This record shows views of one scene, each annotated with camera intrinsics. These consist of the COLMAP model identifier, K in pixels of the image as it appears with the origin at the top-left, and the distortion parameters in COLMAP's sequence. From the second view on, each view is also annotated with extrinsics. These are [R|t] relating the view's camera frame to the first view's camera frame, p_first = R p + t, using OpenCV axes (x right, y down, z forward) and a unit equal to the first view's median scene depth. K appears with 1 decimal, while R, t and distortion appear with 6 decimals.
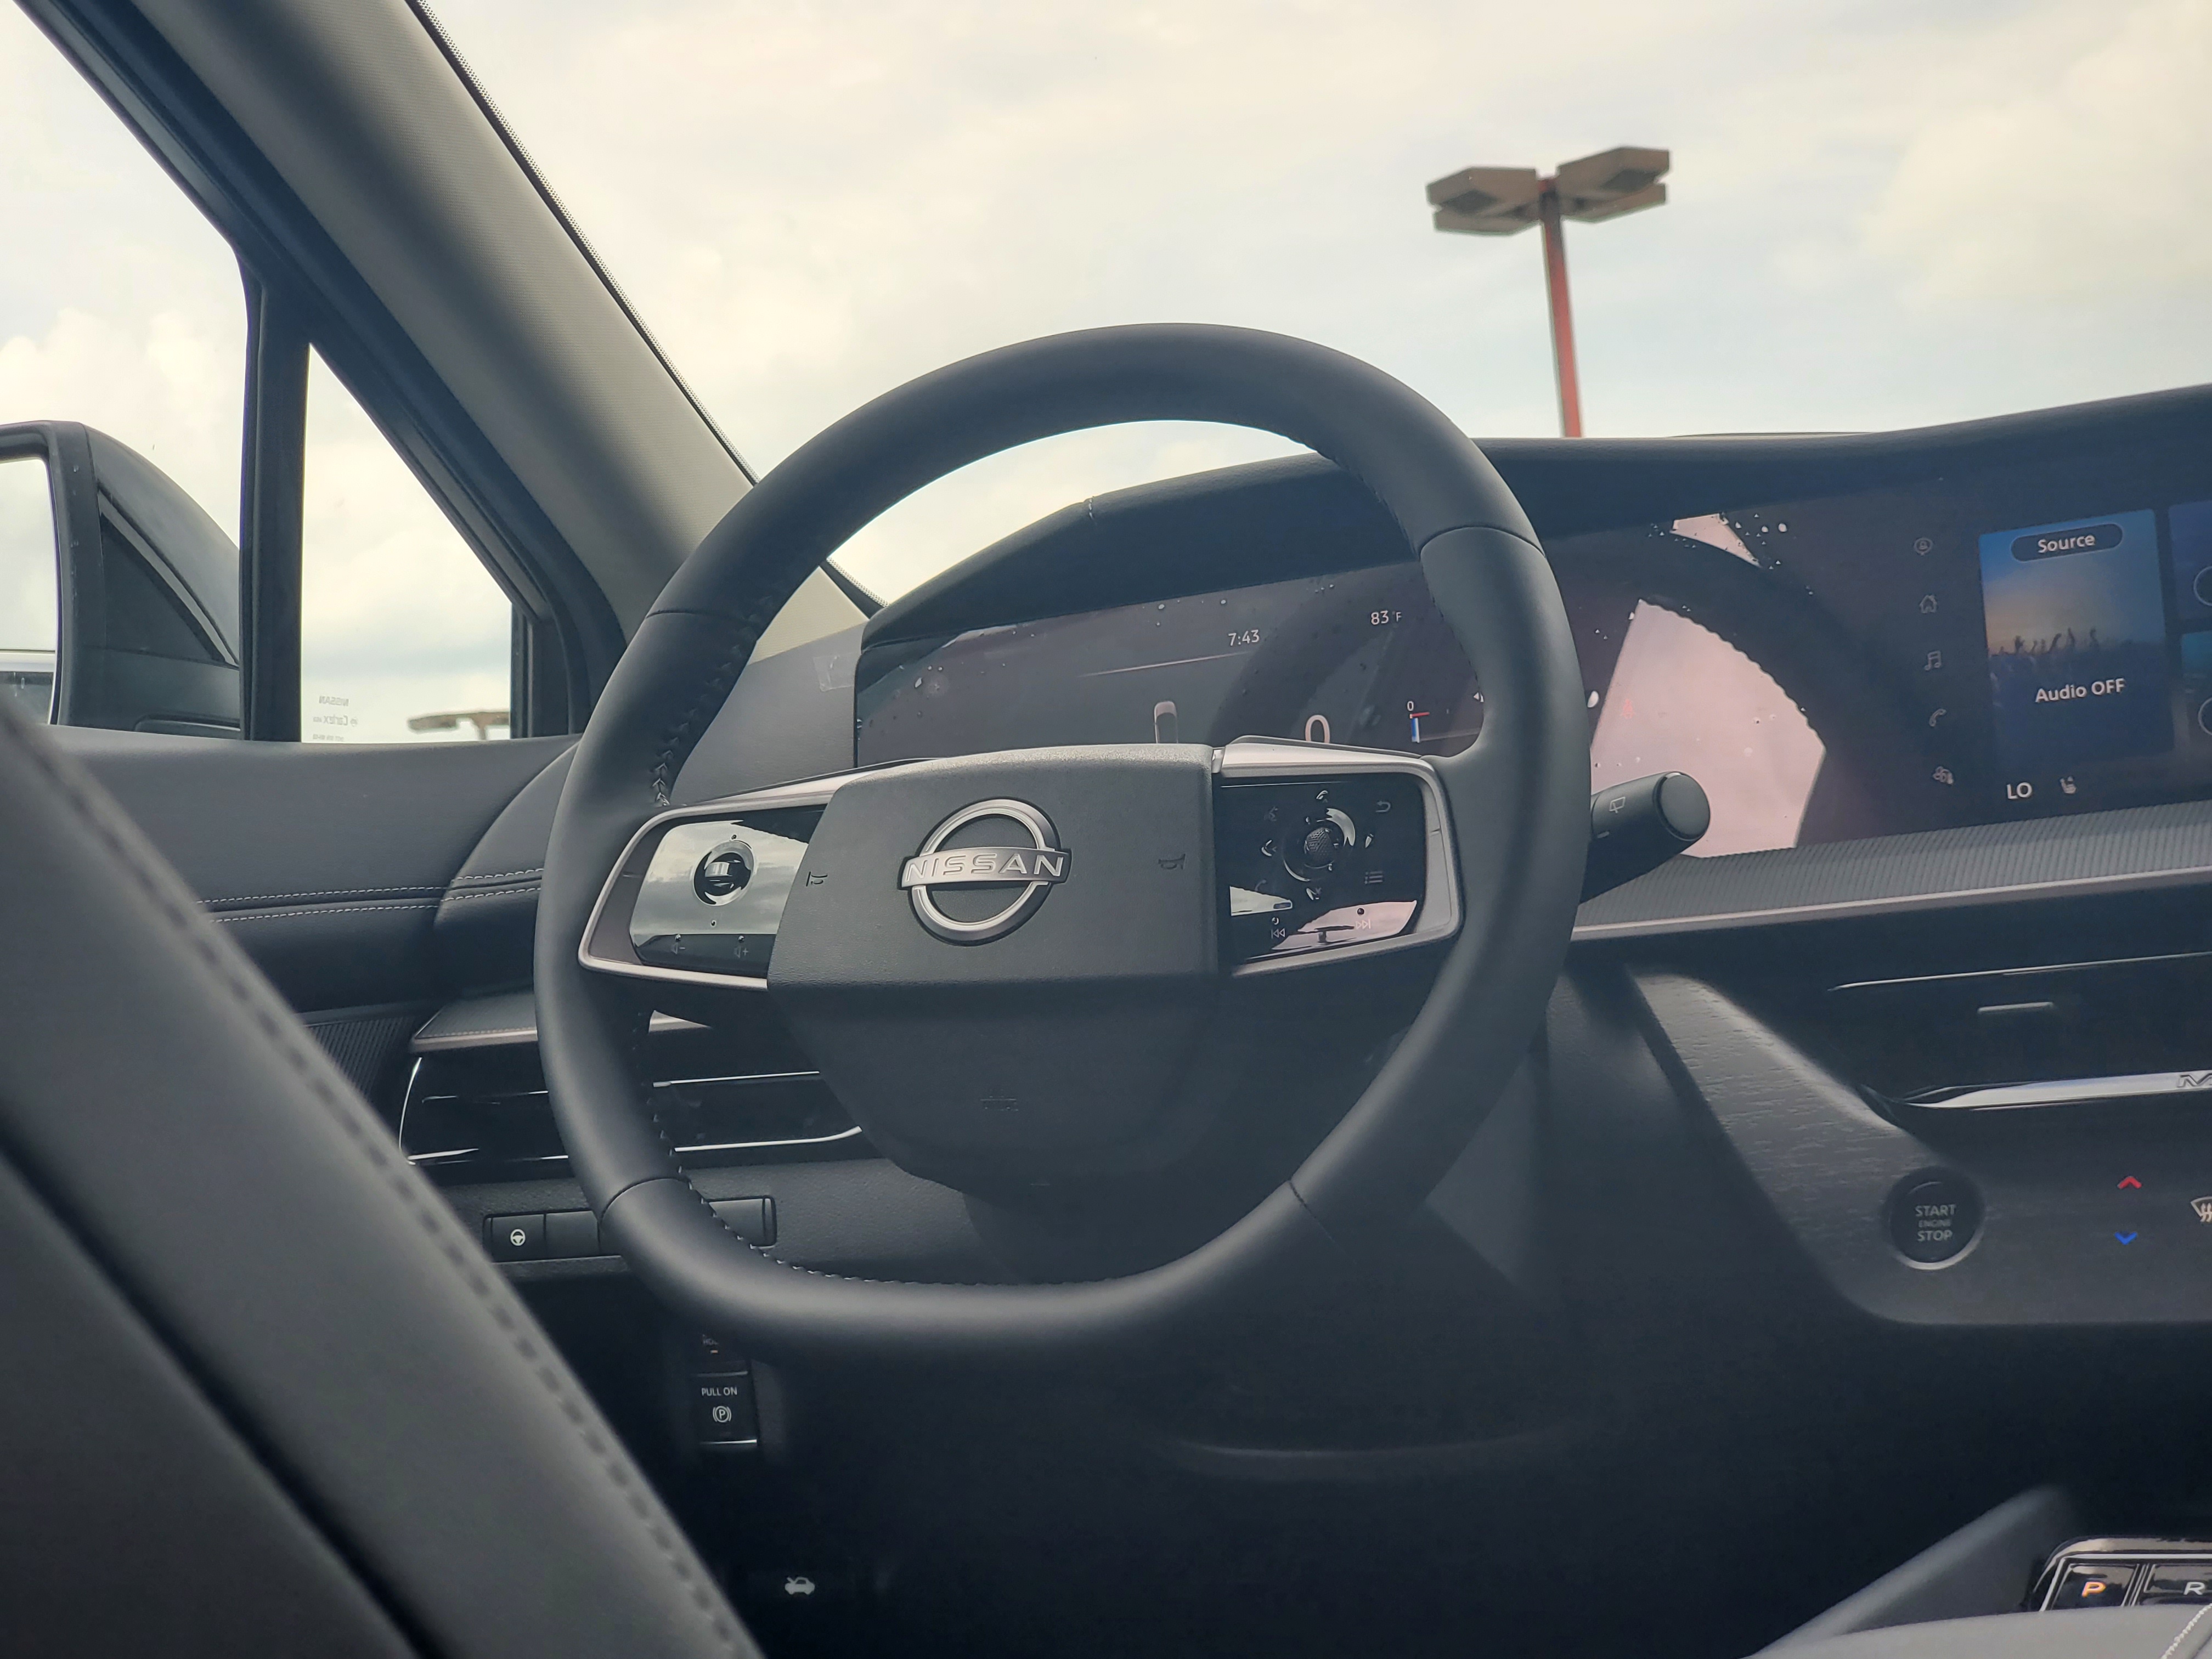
lens RADIAL K [[3335.6, 0, 1101.3], [0, 3335.6, 837.2], [0, 0, 1]] dist [0.065980, 0.000000]
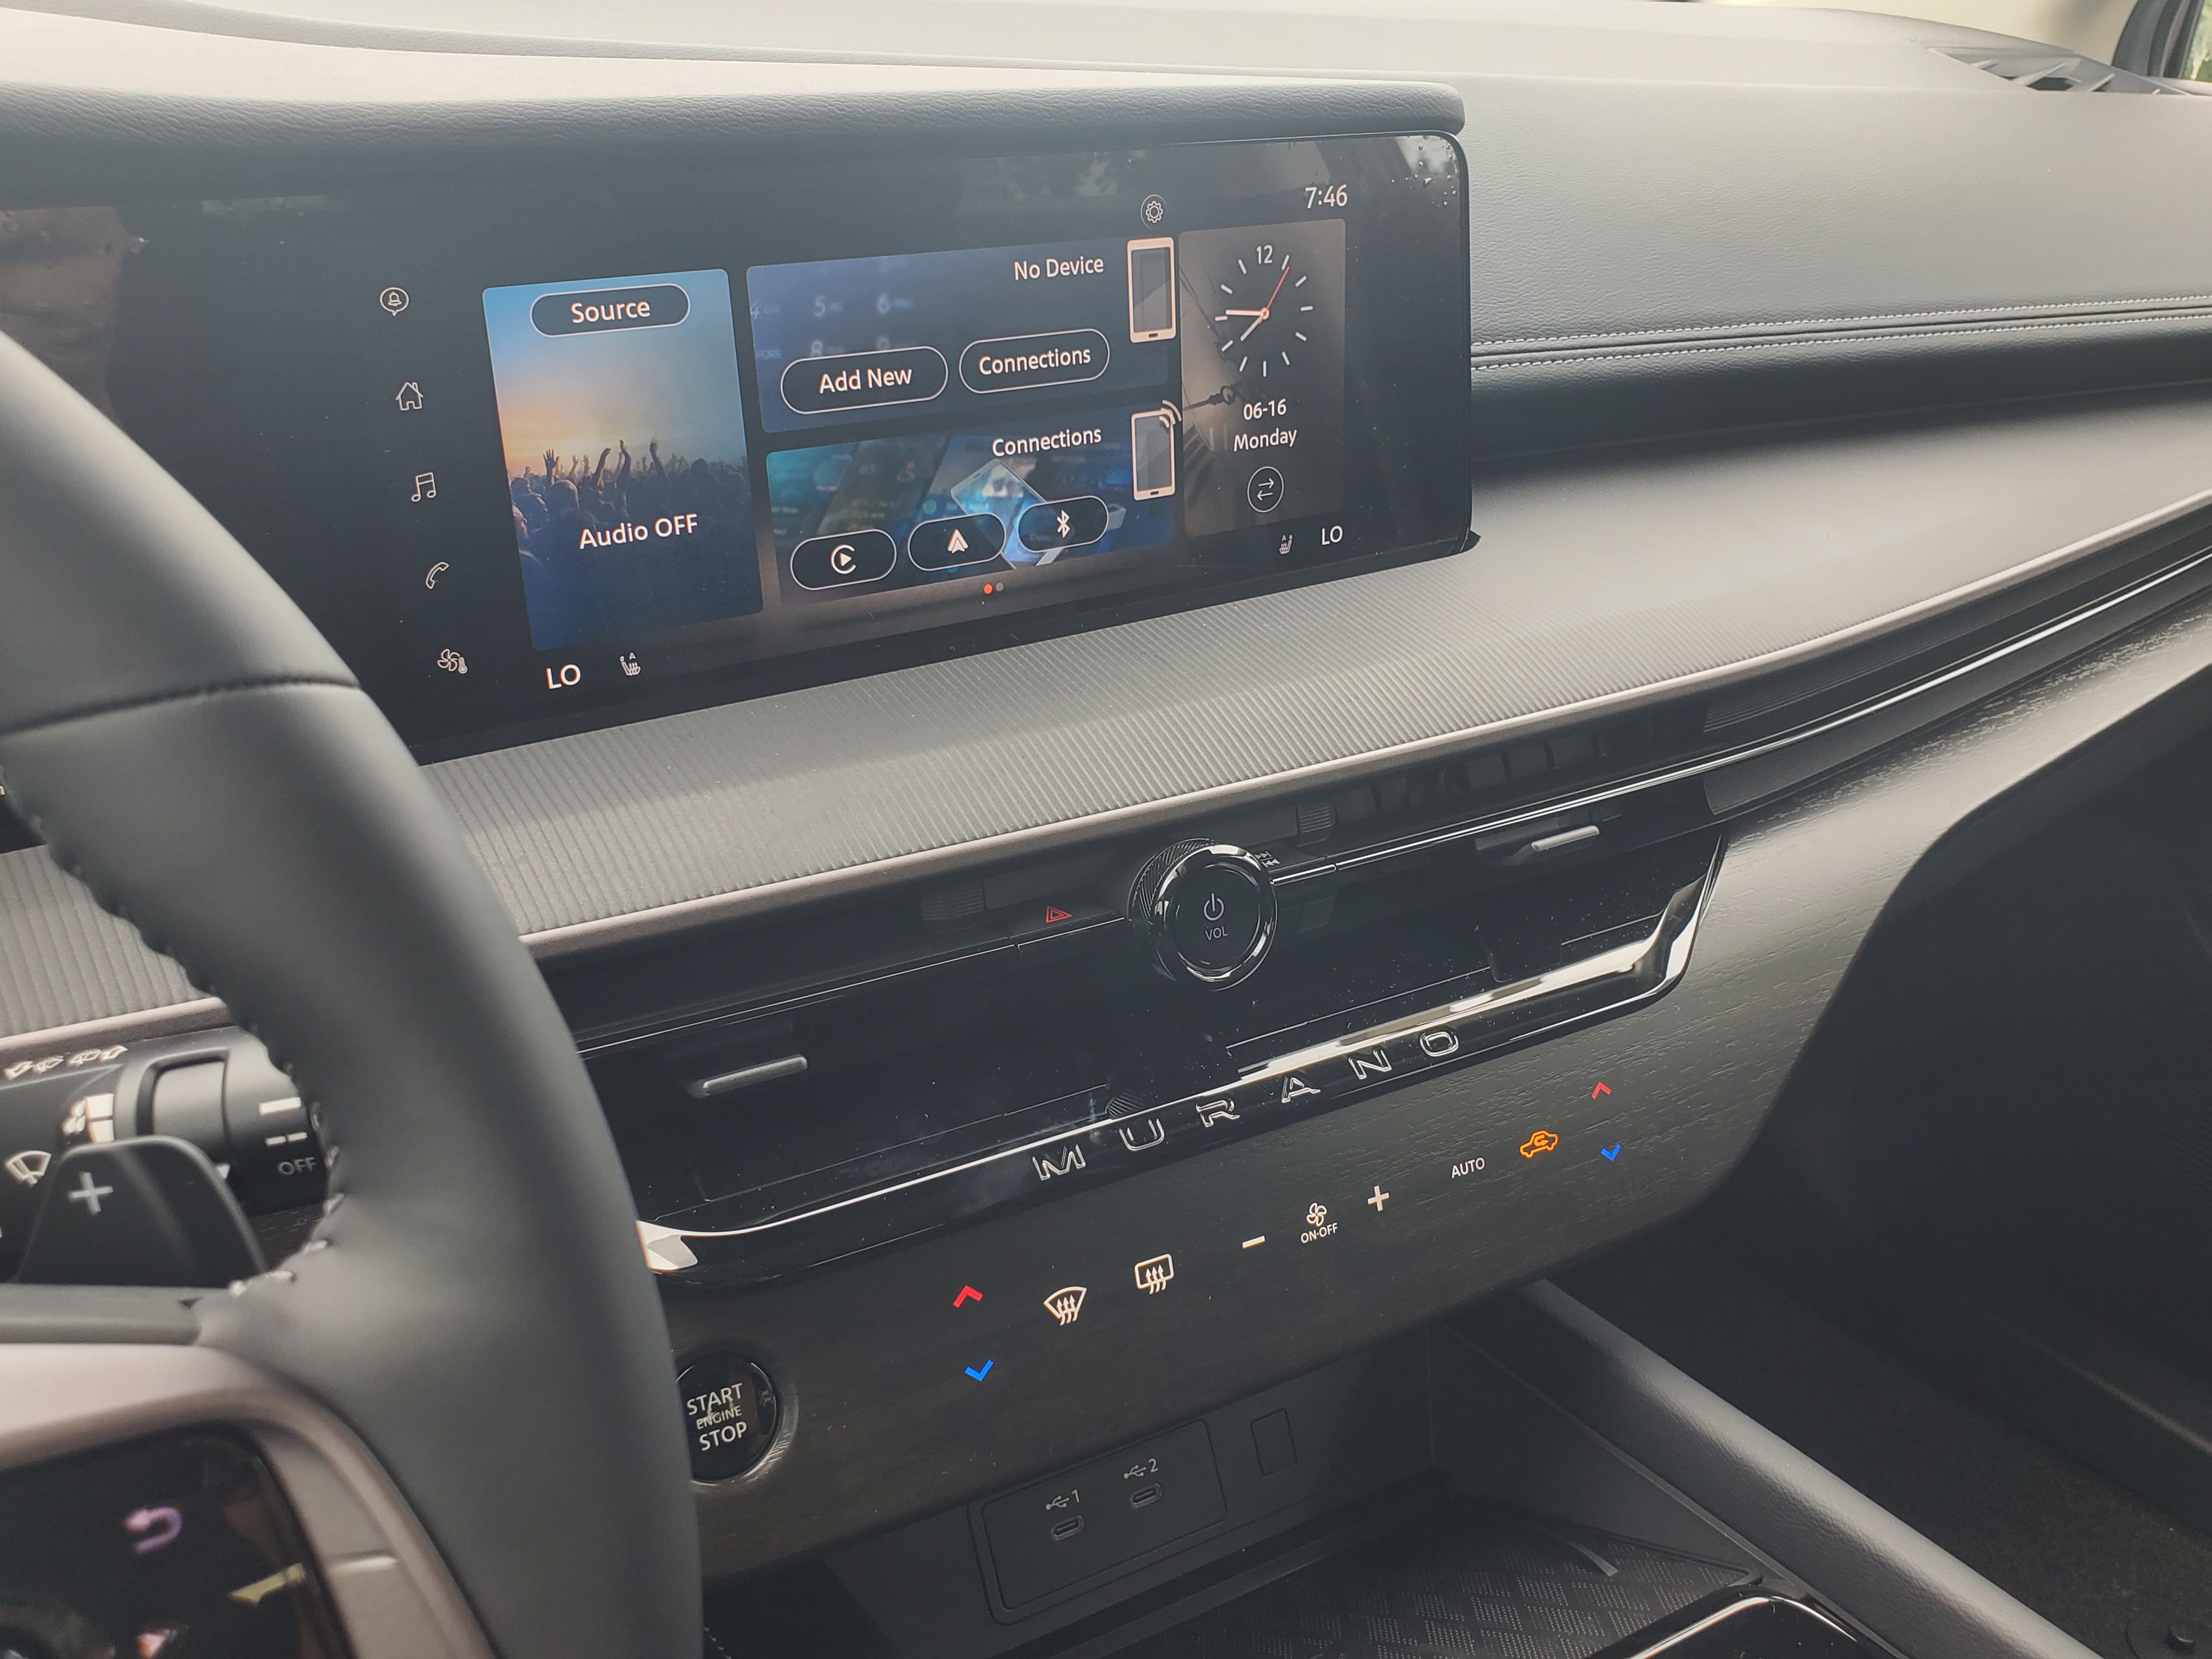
lens RADIAL K [[1979.5, 0, 1117.8], [0, 1979.5, 827.9], [0, 0, 1]] dist [0.071167, -0.022904]
pose [[0.491434, -0.264071, 0.829915, -0.022612], [-0.094960, 0.930995, 0.352464, -0.142807], [-0.865722, -0.252022, 0.432447, 0.716824]]
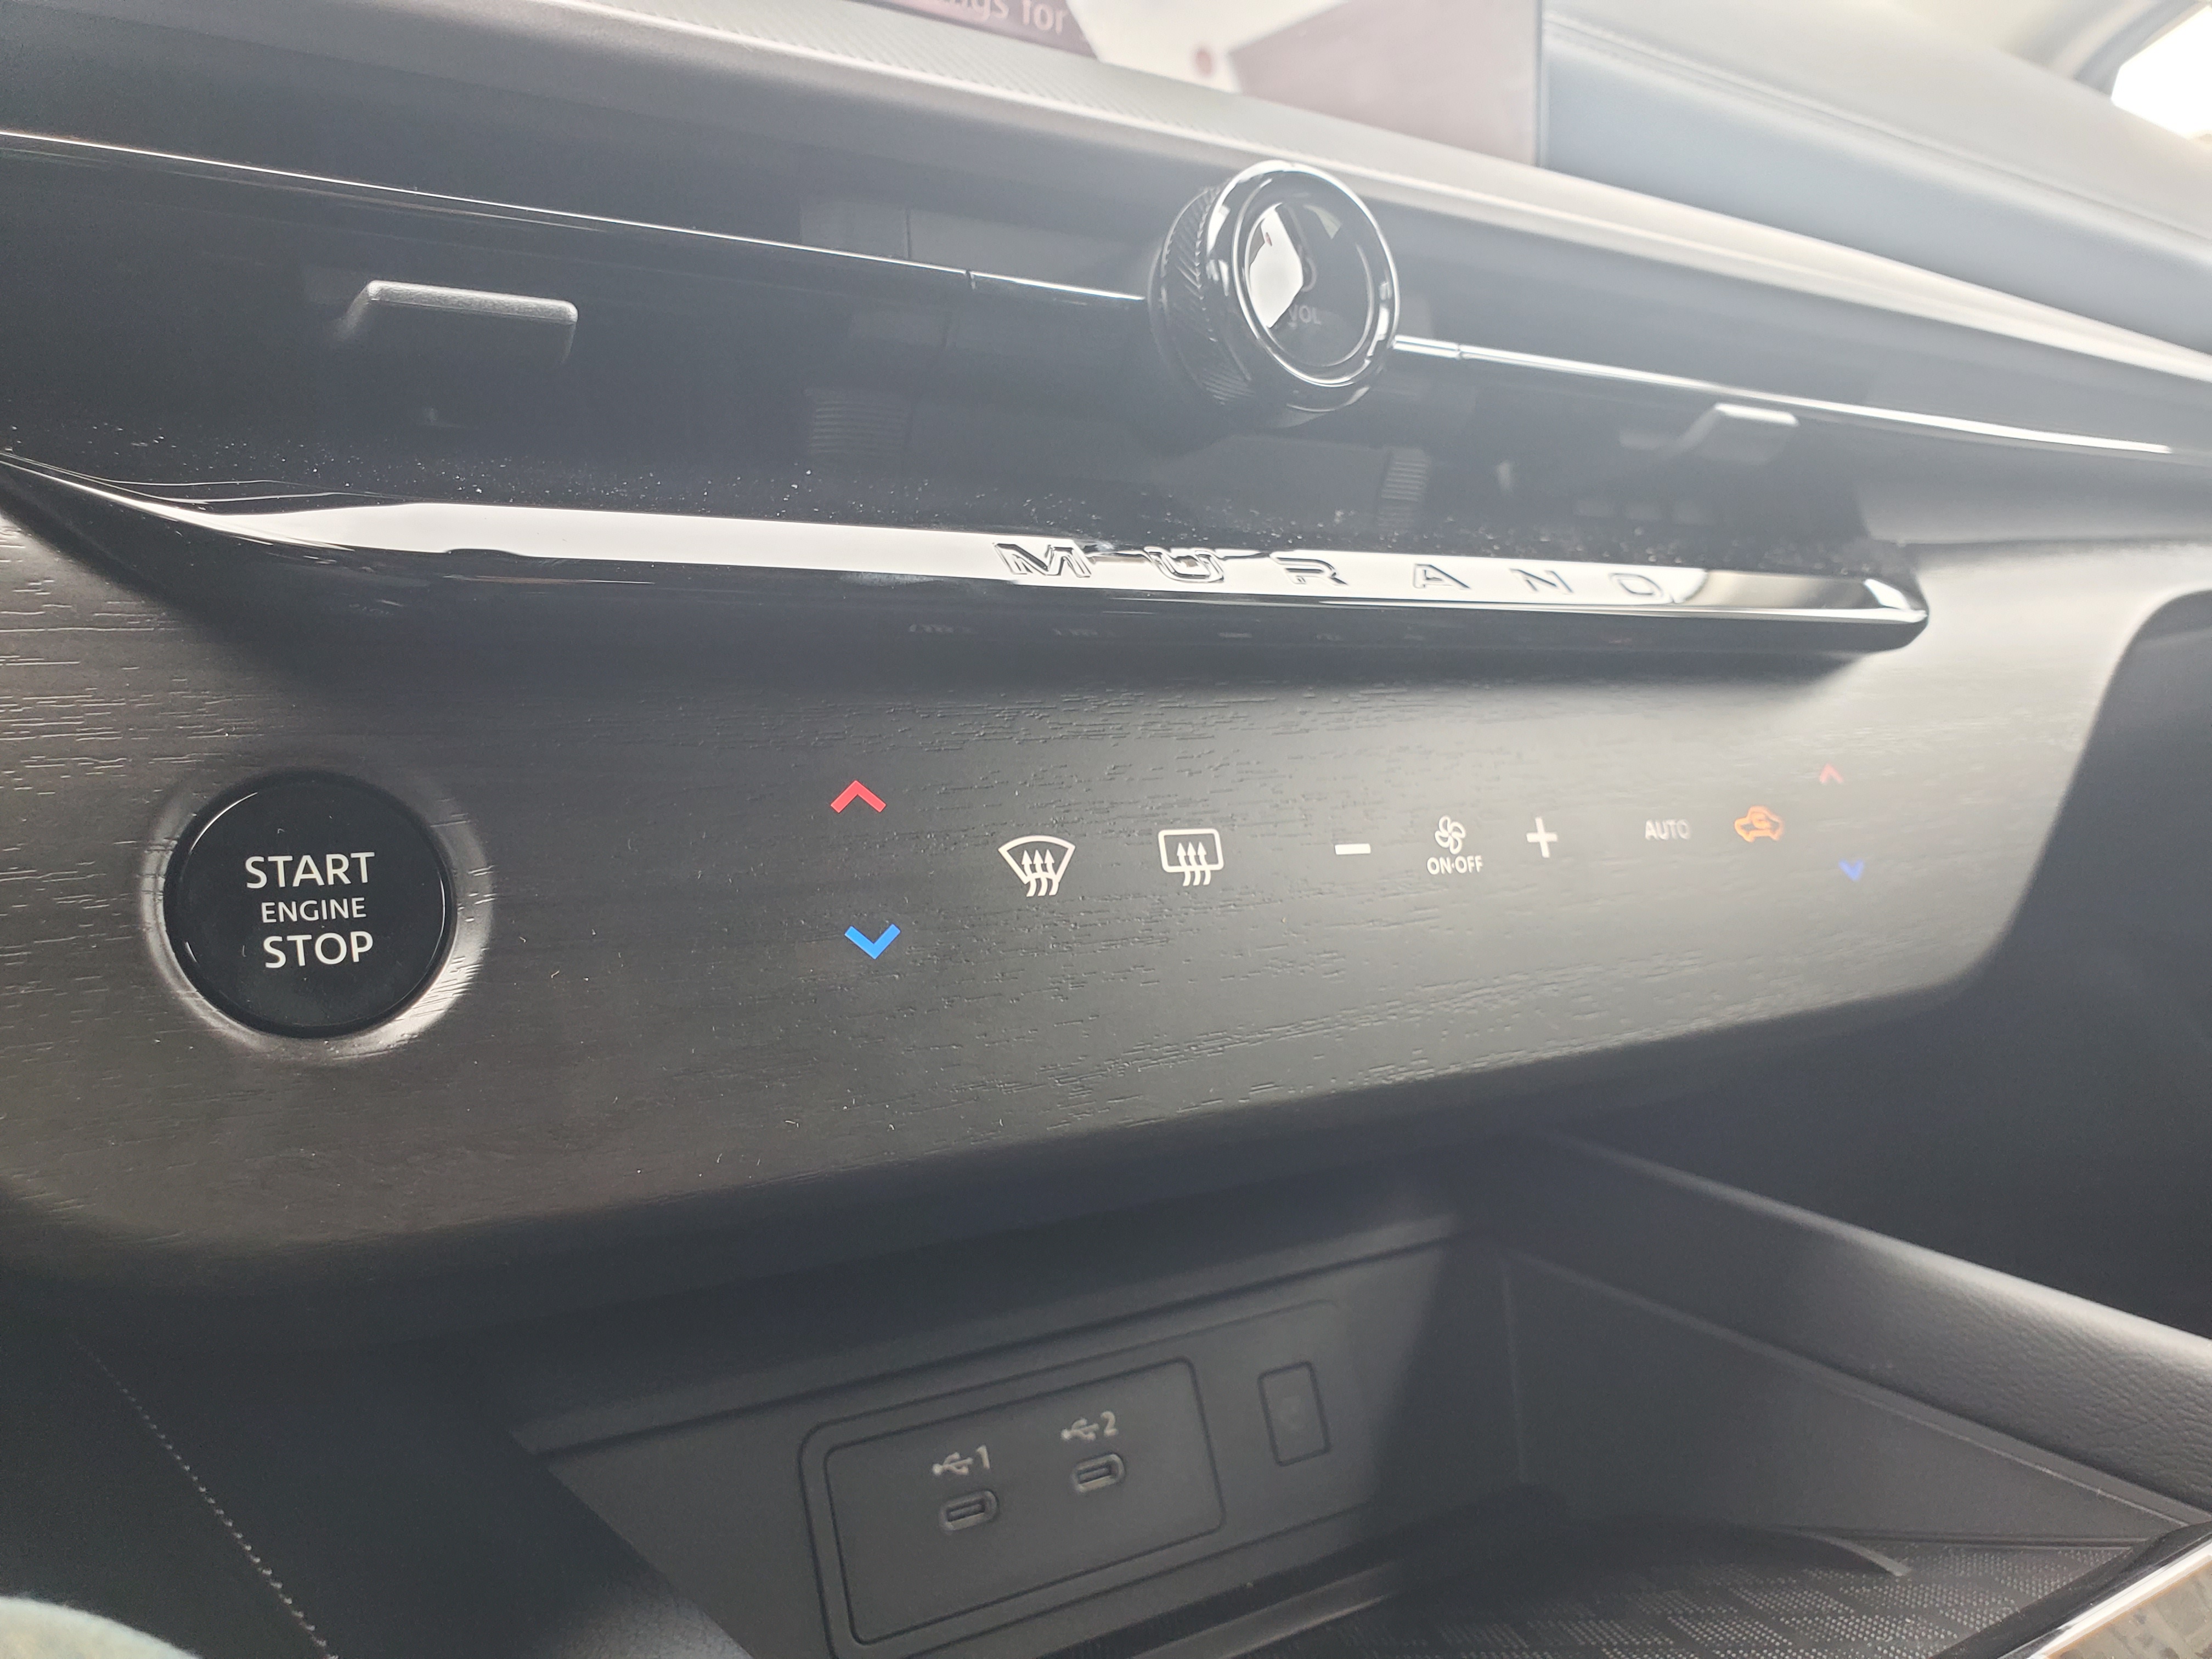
lens RADIAL K [[1812.8, 0, 1096.9], [0, 1812.8, 813.4], [0, 0, 1]] dist [0.029429, -0.001750]
pose [[0.418417, -0.028897, 0.907795, 0.110937], [-0.153122, 0.982943, 0.101865, 0.070371], [-0.895255, -0.181625, 0.406855, 0.794088]]
